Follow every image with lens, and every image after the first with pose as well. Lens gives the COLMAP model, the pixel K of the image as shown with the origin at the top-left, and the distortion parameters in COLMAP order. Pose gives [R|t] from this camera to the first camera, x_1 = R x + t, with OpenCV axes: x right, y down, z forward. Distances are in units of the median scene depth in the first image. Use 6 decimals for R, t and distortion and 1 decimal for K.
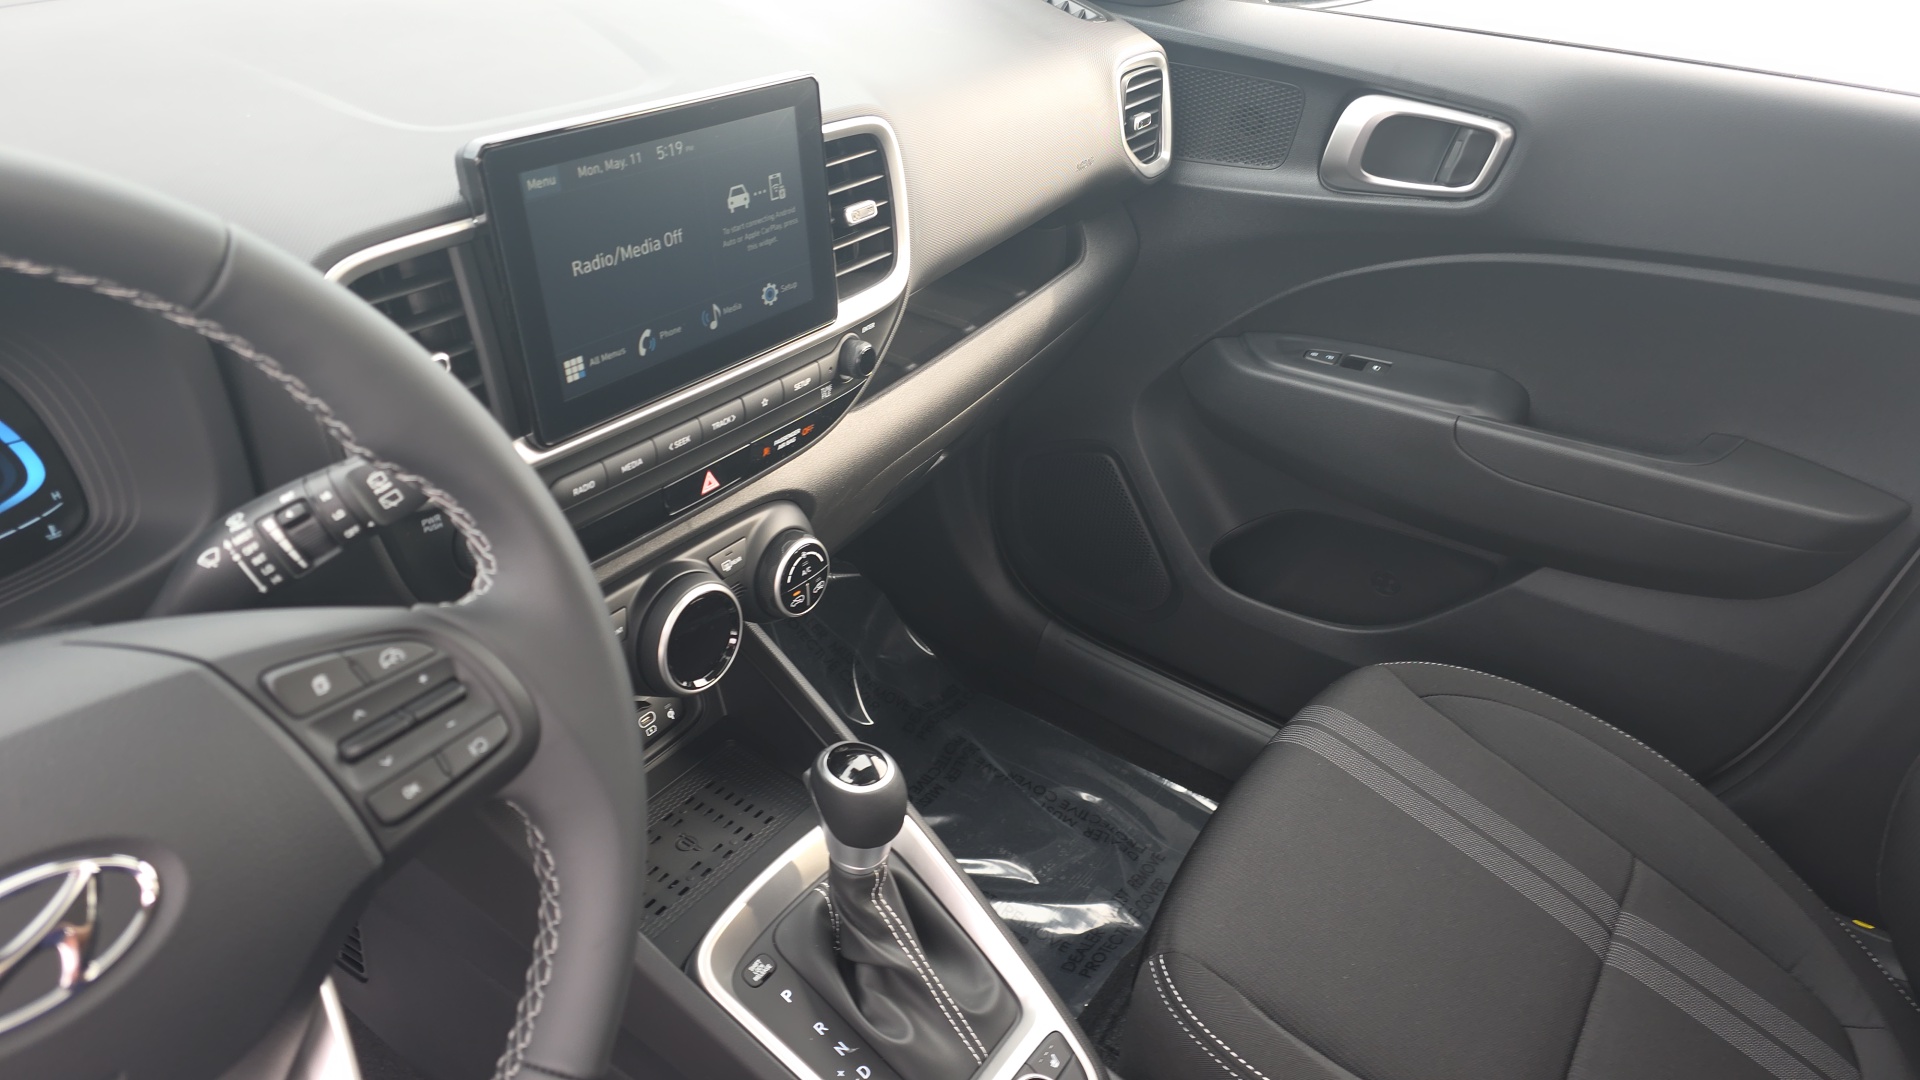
lens RADIAL K [[1299.8, 0, 938.3], [0, 1299.8, 560.6], [0, 0, 1]] dist [0.056128, -0.058275]
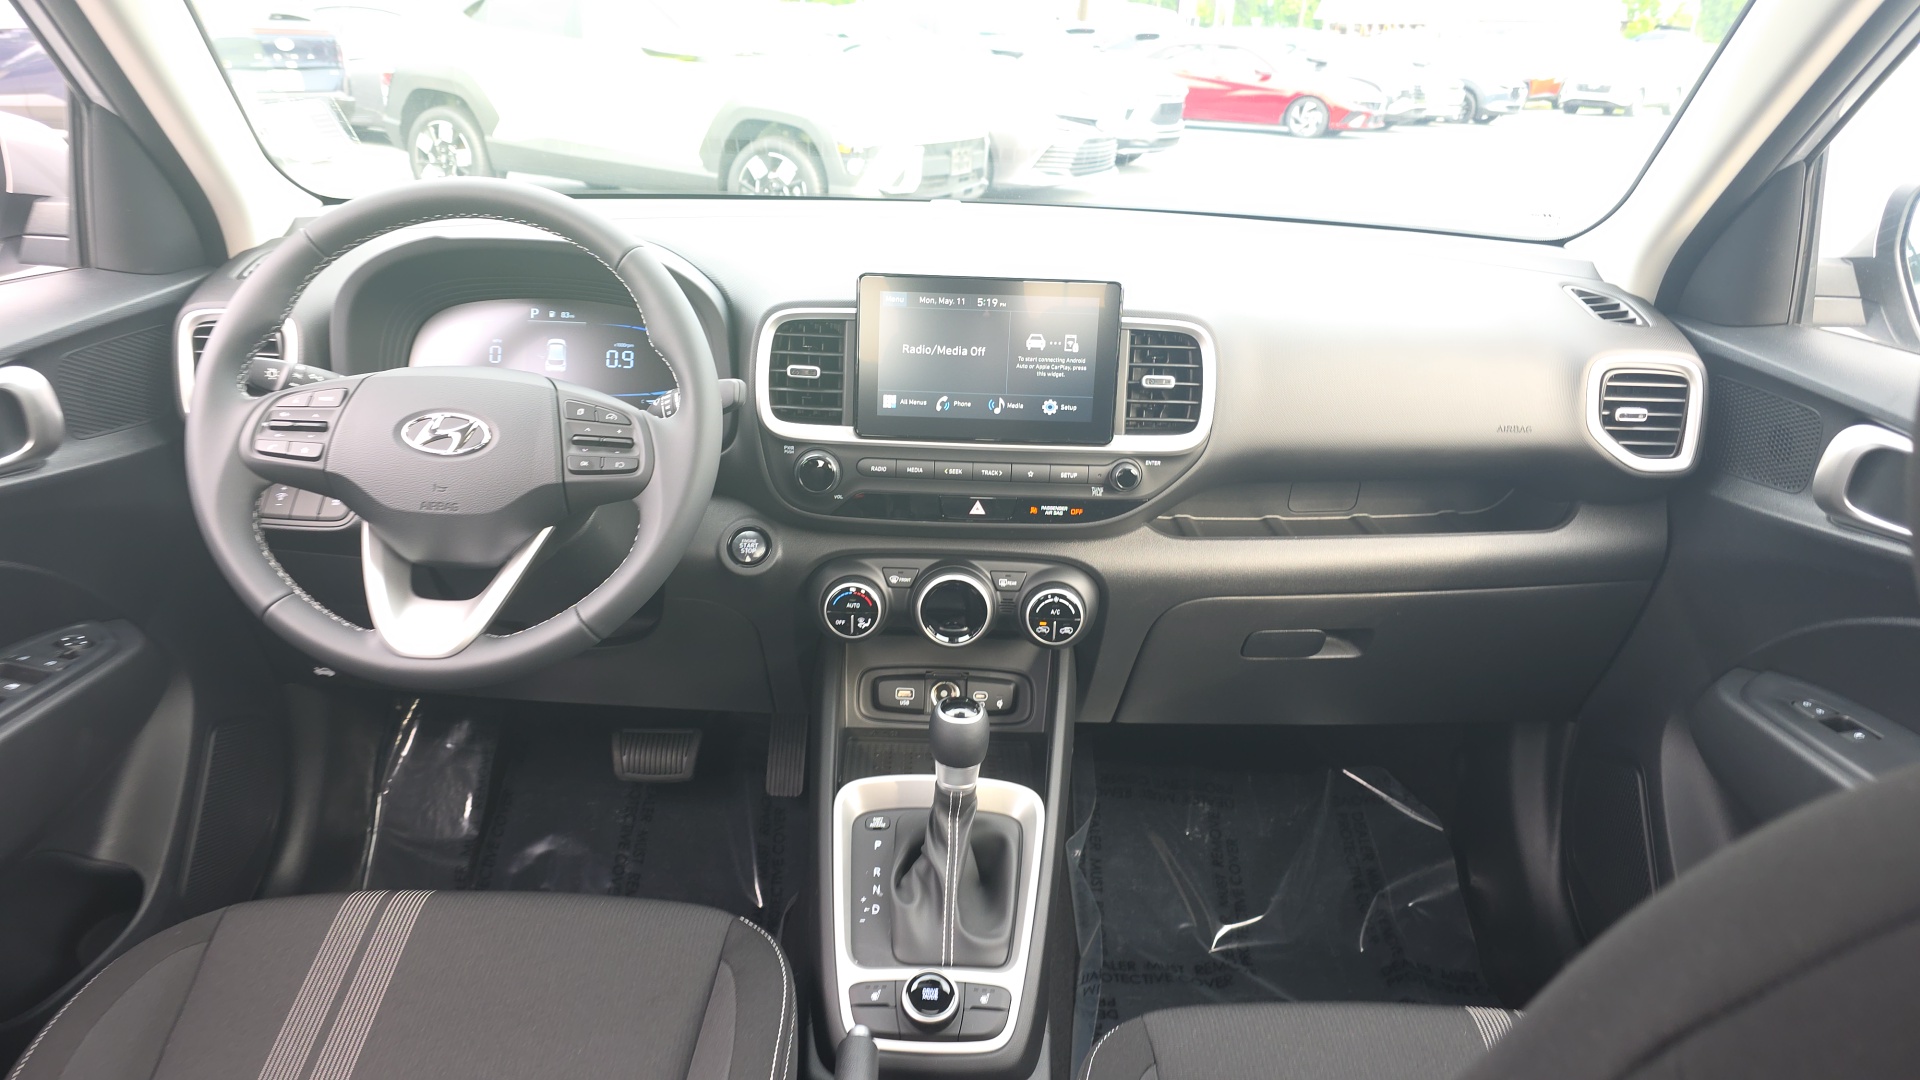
lens RADIAL K [[1308.4, 0, 932.9], [0, 1308.4, 505.4], [0, 0, 1]] dist [0.105203, -0.122789]
pose [[0.568046, 0.215531, -0.794273, 0.950286], [-0.440641, 0.894764, -0.072337, 0.067651], [0.695096, 0.391080, 0.603239, 0.004191]]
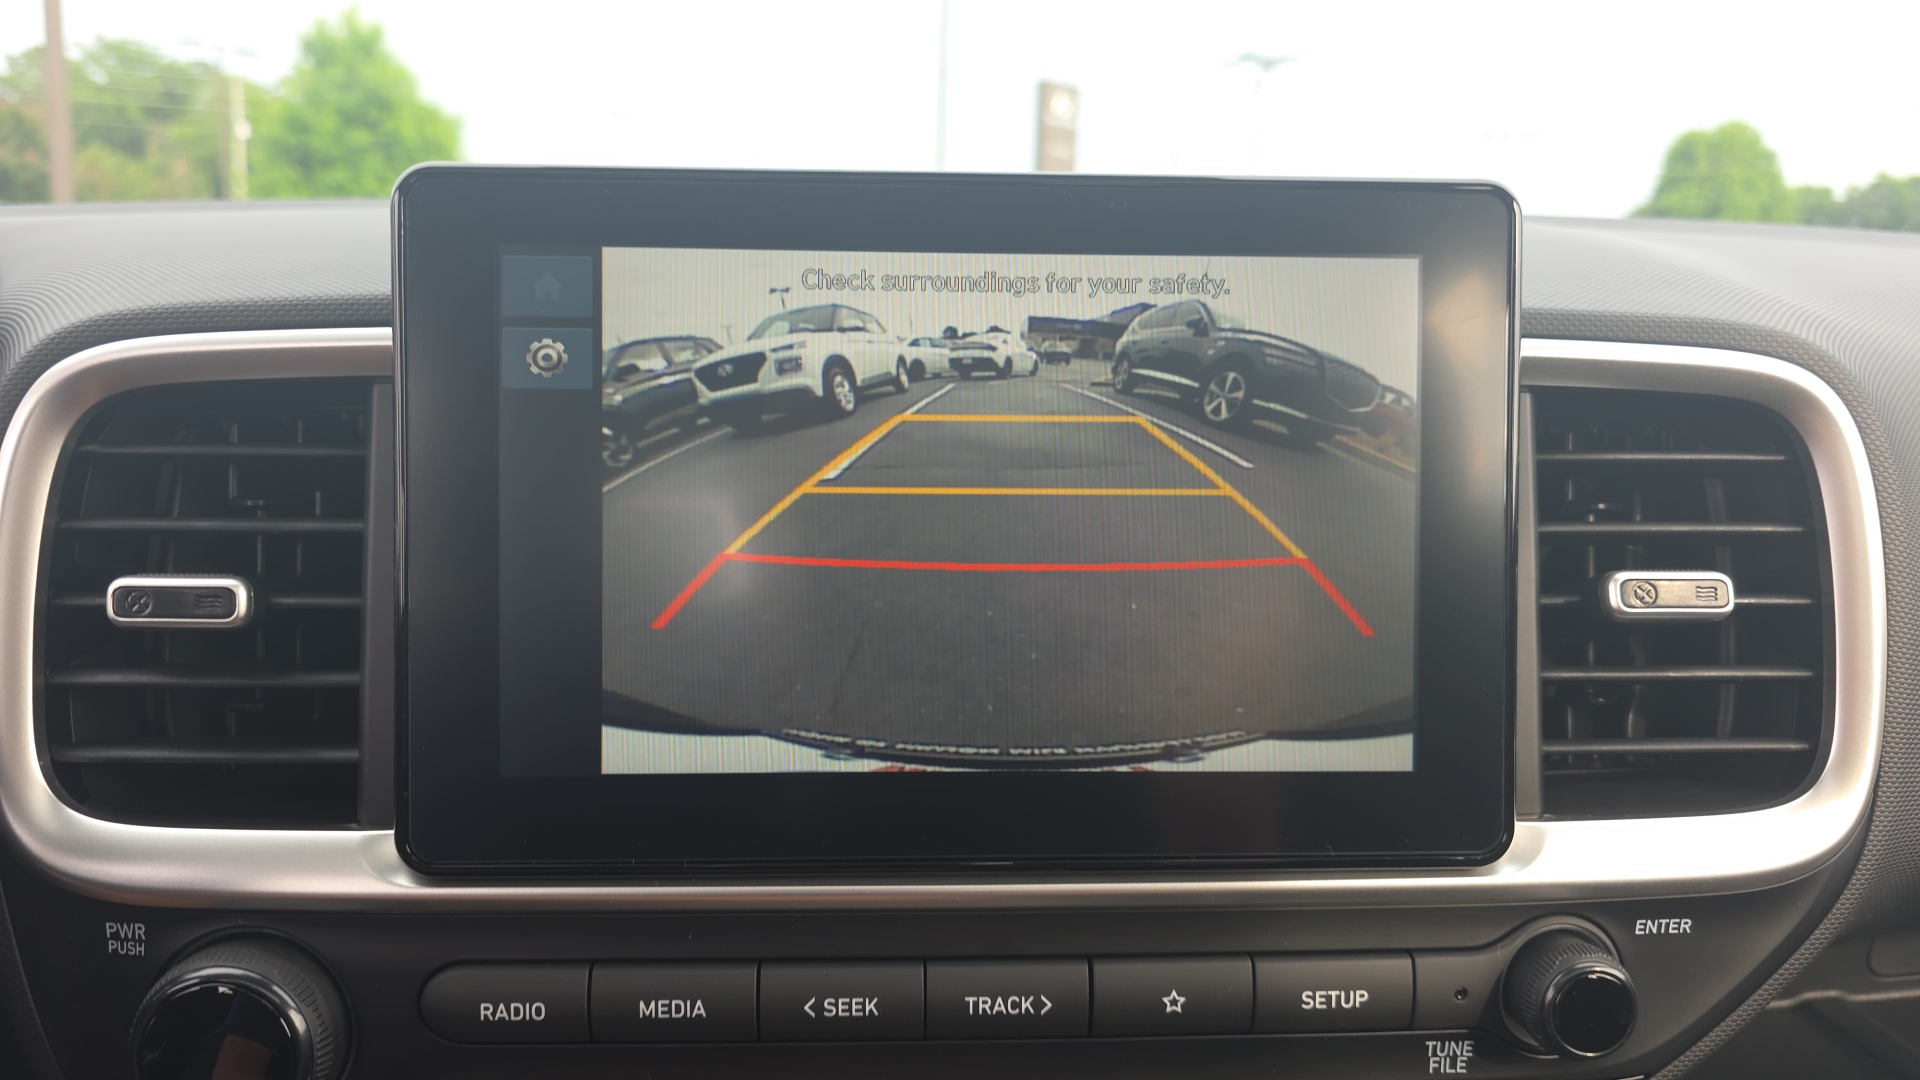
lens RADIAL K [[1349.7, 0, 960.0], [0, 1349.7, 540.0], [0, 0, 1]] dist [-0.003164, -0.003847]
pose [[0.612923, 0.068880, -0.787135, 0.104823], [-0.400750, 0.885654, -0.234553, -0.114034], [0.680973, 0.459208, 0.570442, 0.634280]]
